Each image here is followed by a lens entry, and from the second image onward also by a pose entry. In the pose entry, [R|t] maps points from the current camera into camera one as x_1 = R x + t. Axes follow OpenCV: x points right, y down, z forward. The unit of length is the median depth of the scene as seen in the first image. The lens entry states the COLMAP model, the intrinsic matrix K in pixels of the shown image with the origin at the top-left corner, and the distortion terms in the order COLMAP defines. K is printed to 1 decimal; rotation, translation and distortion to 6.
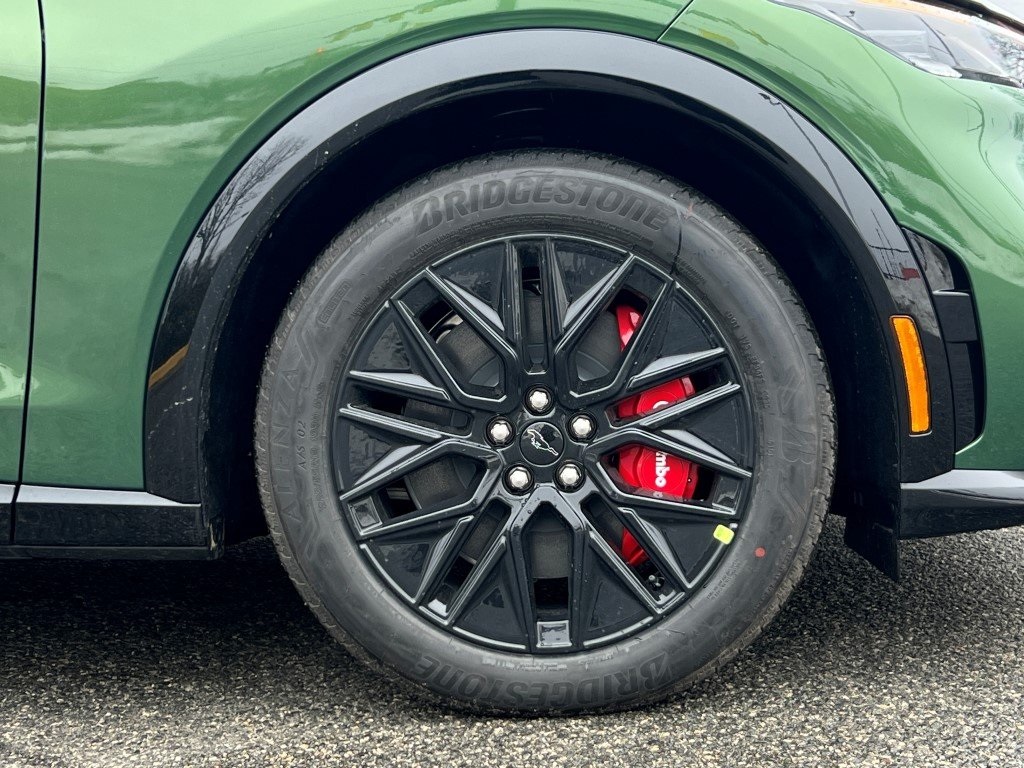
lens RADIAL K [[1784.2, 0, 514.2], [0, 1784.2, 381.9], [0, 0, 1]] dist [0.195137, 0.000000]
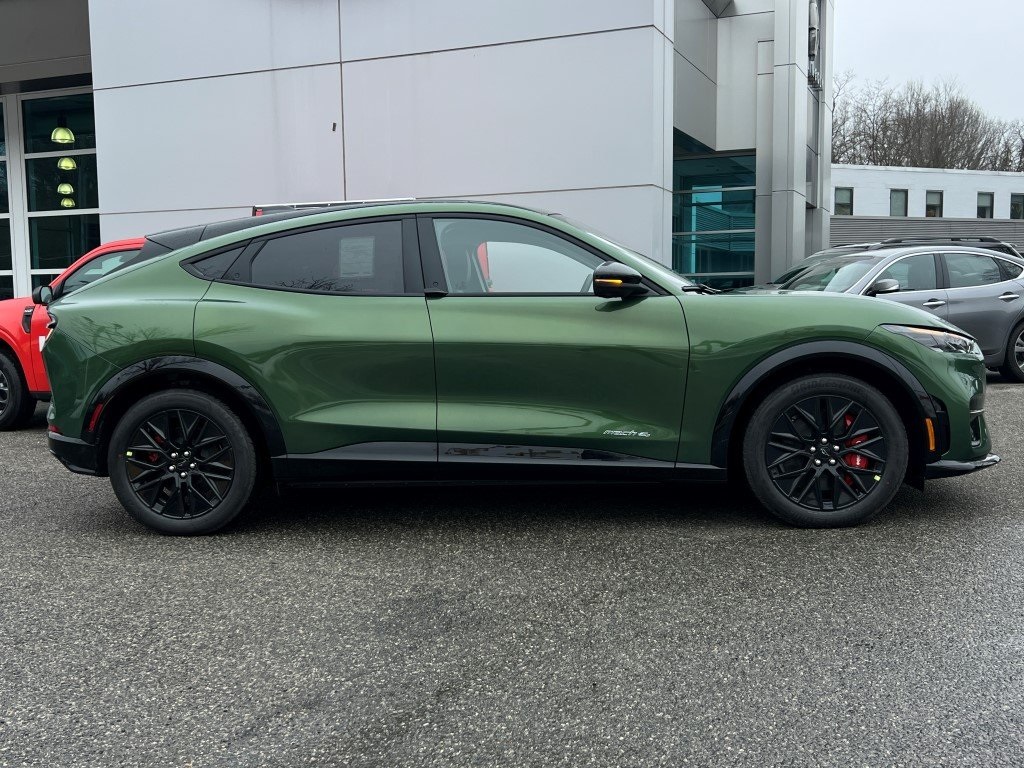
lens RADIAL K [[1032.7, 0, 508.5], [0, 1032.7, 389.6], [0, 0, 1]] dist [0.026637, 0.000000]
pose [[0.998329, 0.001596, -0.057763, -0.503601], [-0.001805, 0.999992, -0.003571, -0.084399], [0.057757, 0.003670, 0.998324, -1.126941]]
